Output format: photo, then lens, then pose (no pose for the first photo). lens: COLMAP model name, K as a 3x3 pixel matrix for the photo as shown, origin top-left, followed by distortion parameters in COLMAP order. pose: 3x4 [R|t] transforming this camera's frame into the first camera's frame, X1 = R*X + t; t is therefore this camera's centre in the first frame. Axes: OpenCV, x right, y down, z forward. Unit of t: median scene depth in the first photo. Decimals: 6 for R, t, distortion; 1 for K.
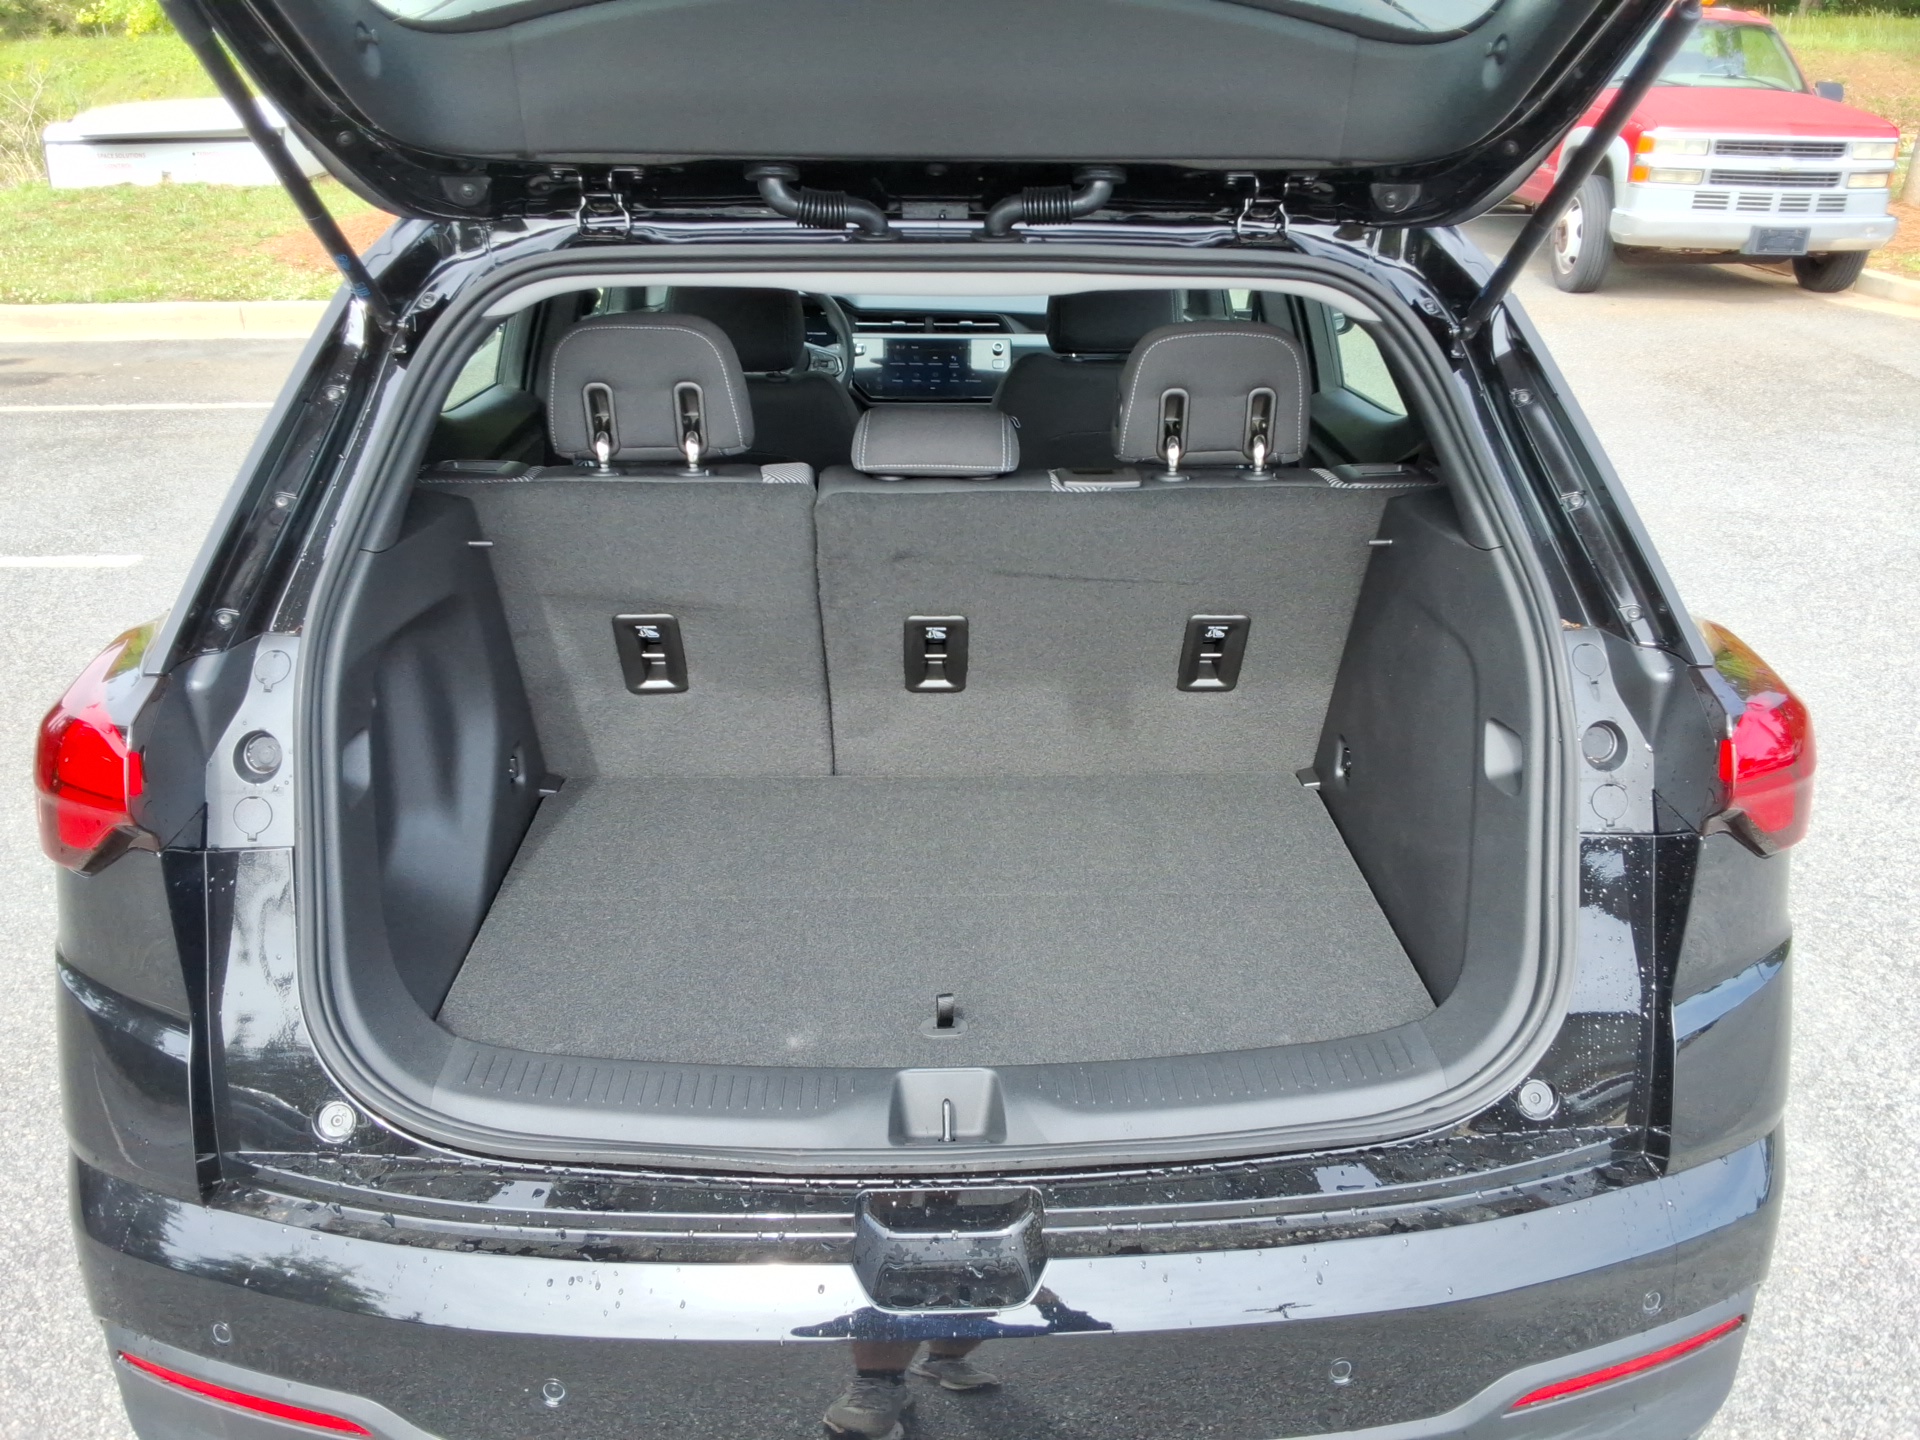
lens RADIAL K [[1559.3, 0, 977.8], [0, 1559.3, 685.6], [0, 0, 1]] dist [0.058488, -0.092972]
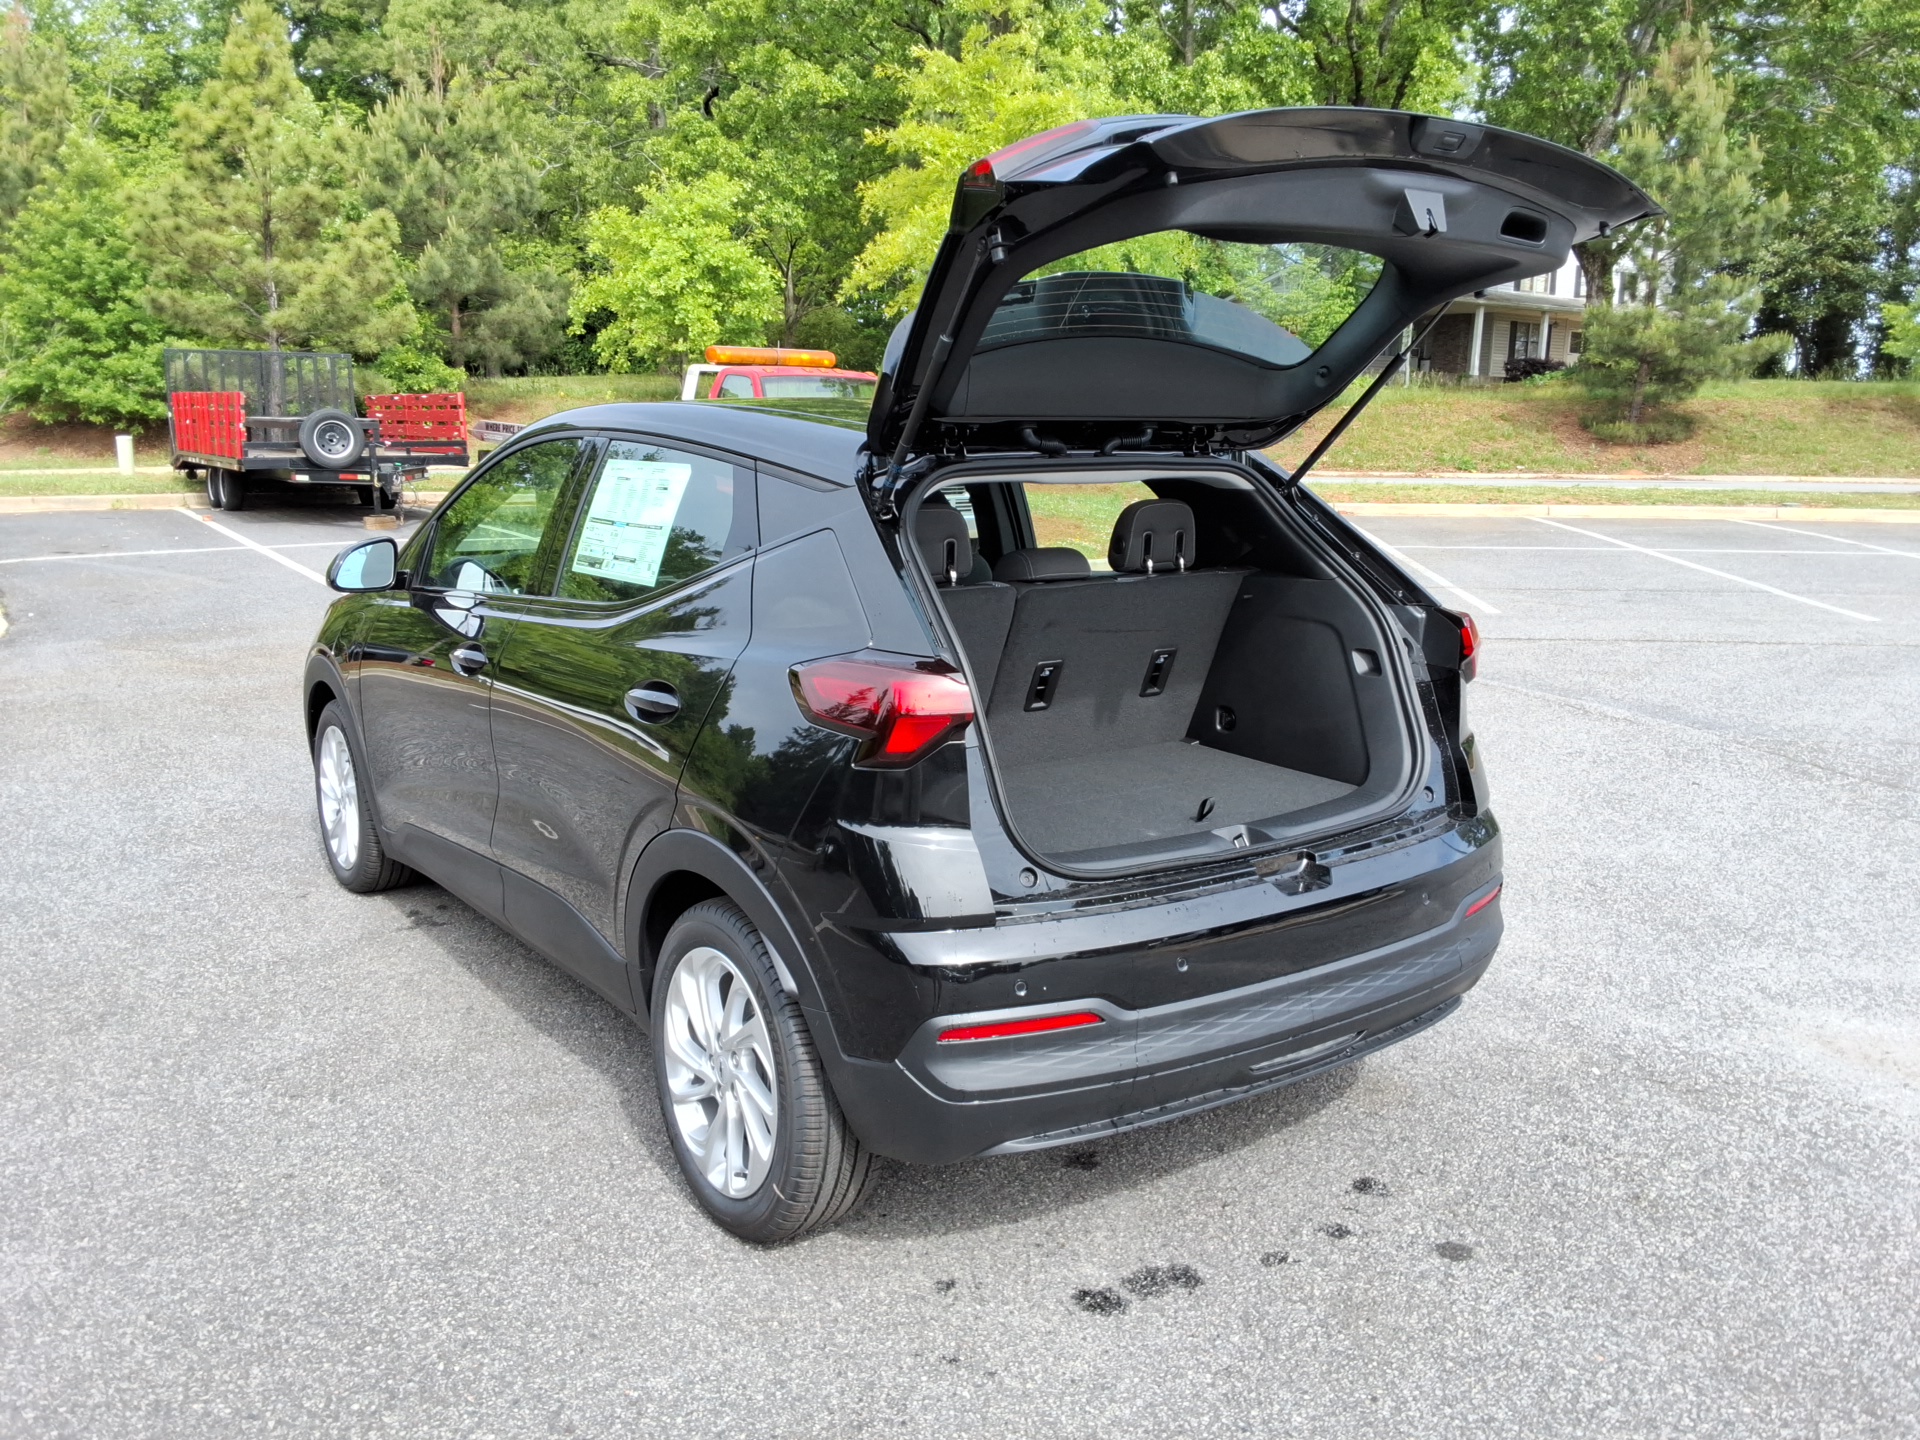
lens RADIAL K [[1554.6, 0, 972.5], [0, 1554.6, 679.1], [0, 0, 1]] dist [0.117211, -0.191147]
pose [[0.829126, -0.095352, 0.550870, -0.241323], [0.208711, 0.966901, -0.146770, 0.048058], [-0.518643, 0.236664, 0.821584, -0.096171]]
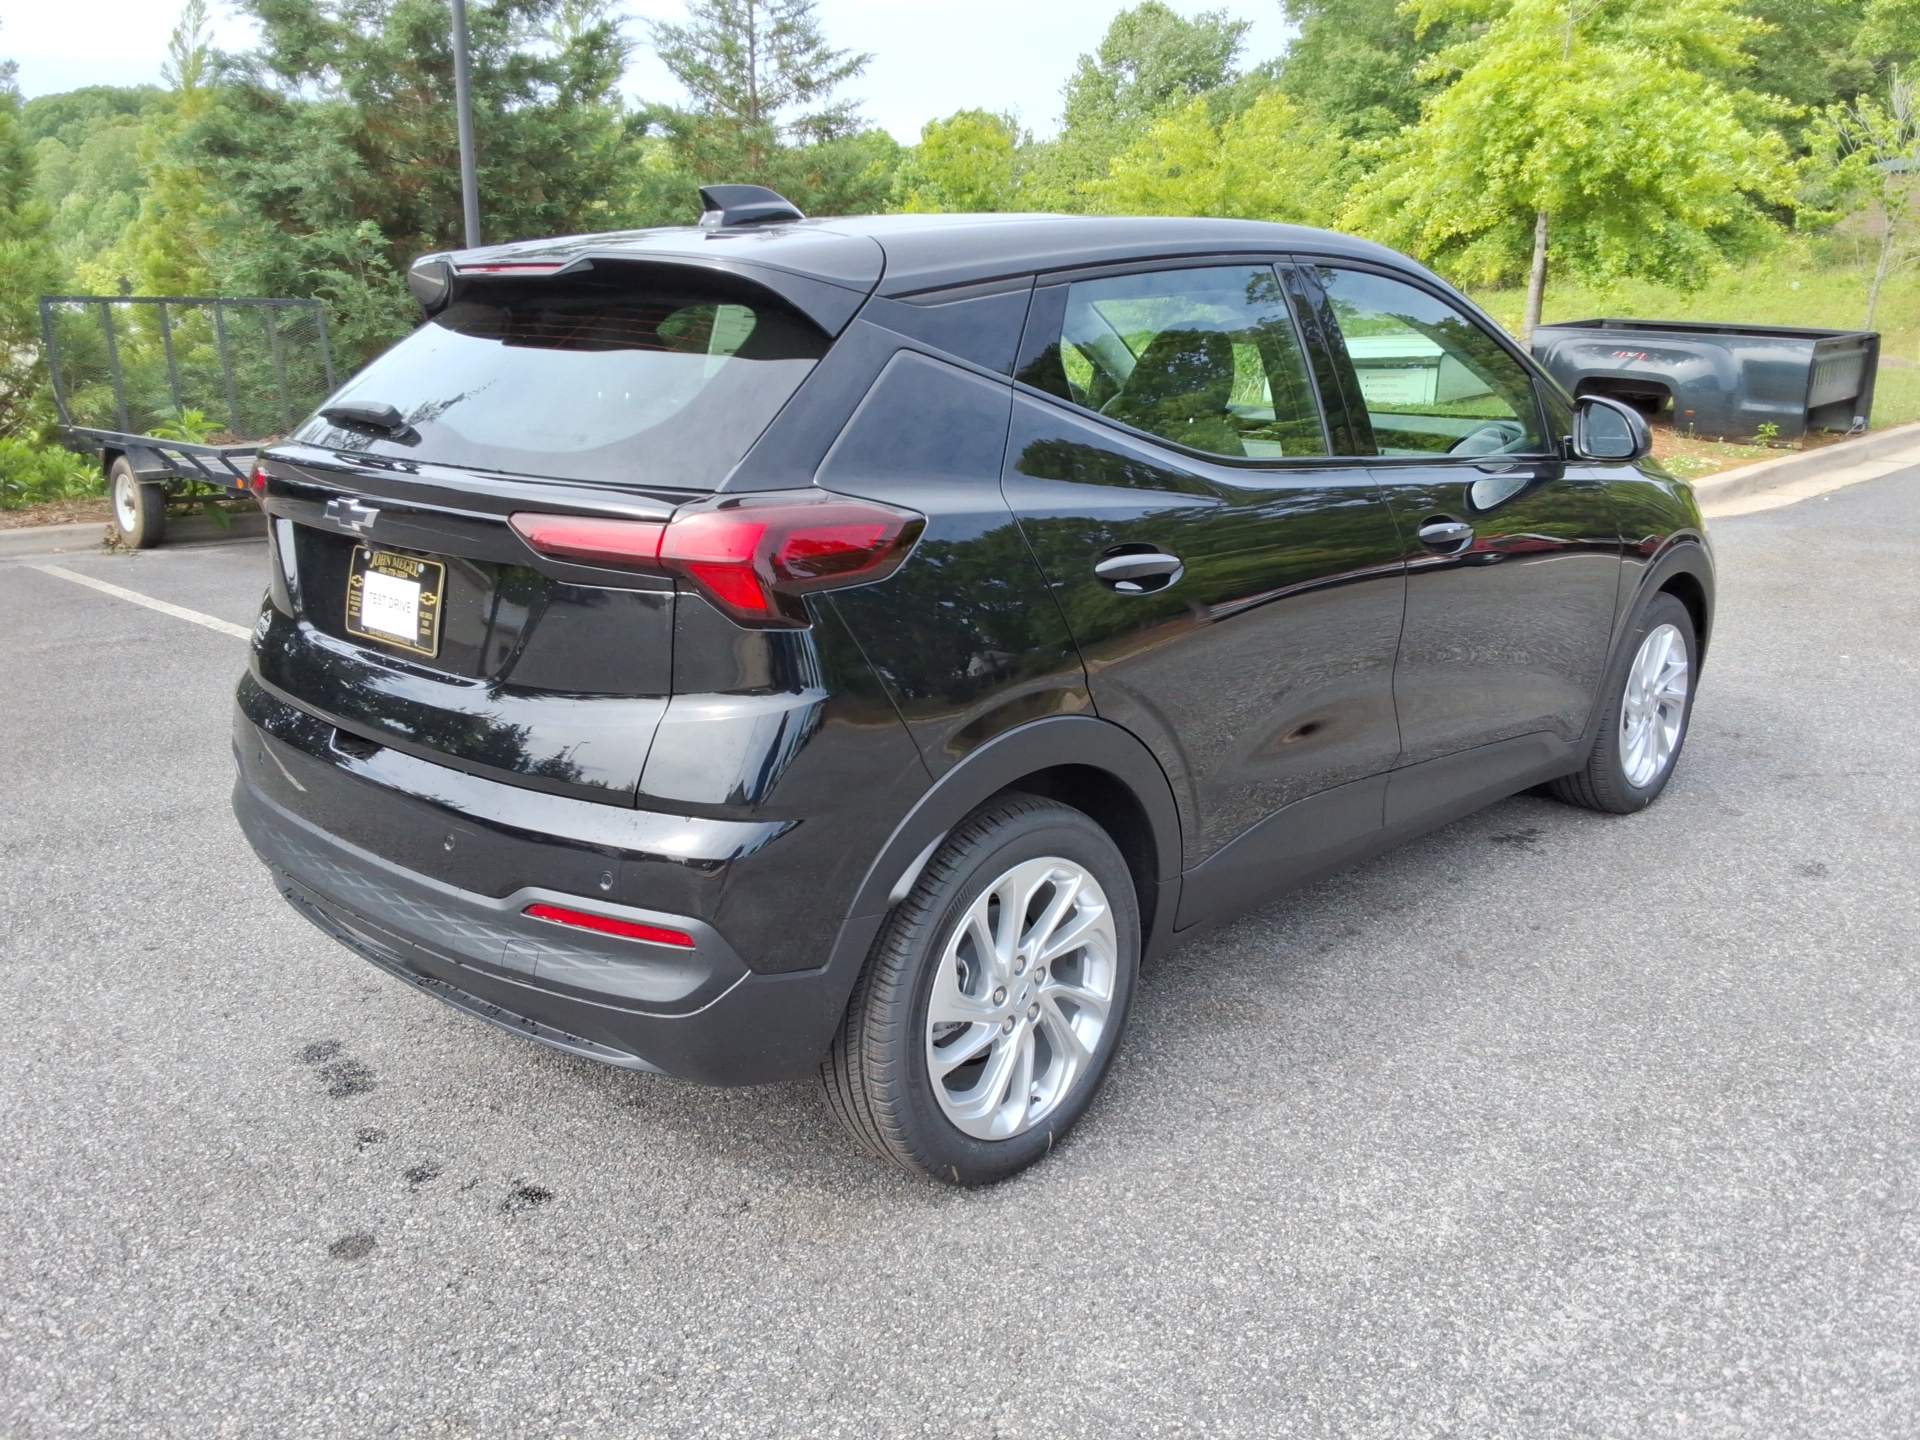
lens RADIAL K [[1554.6, 0, 972.5], [0, 1554.6, 679.1], [0, 0, 1]] dist [0.117211, -0.191147]
pose [[0.689310, 0.152997, -0.708127, 0.281149], [-0.263508, 0.963445, -0.048345, 0.028113], [0.674845, 0.219921, 0.704428, 0.017114]]
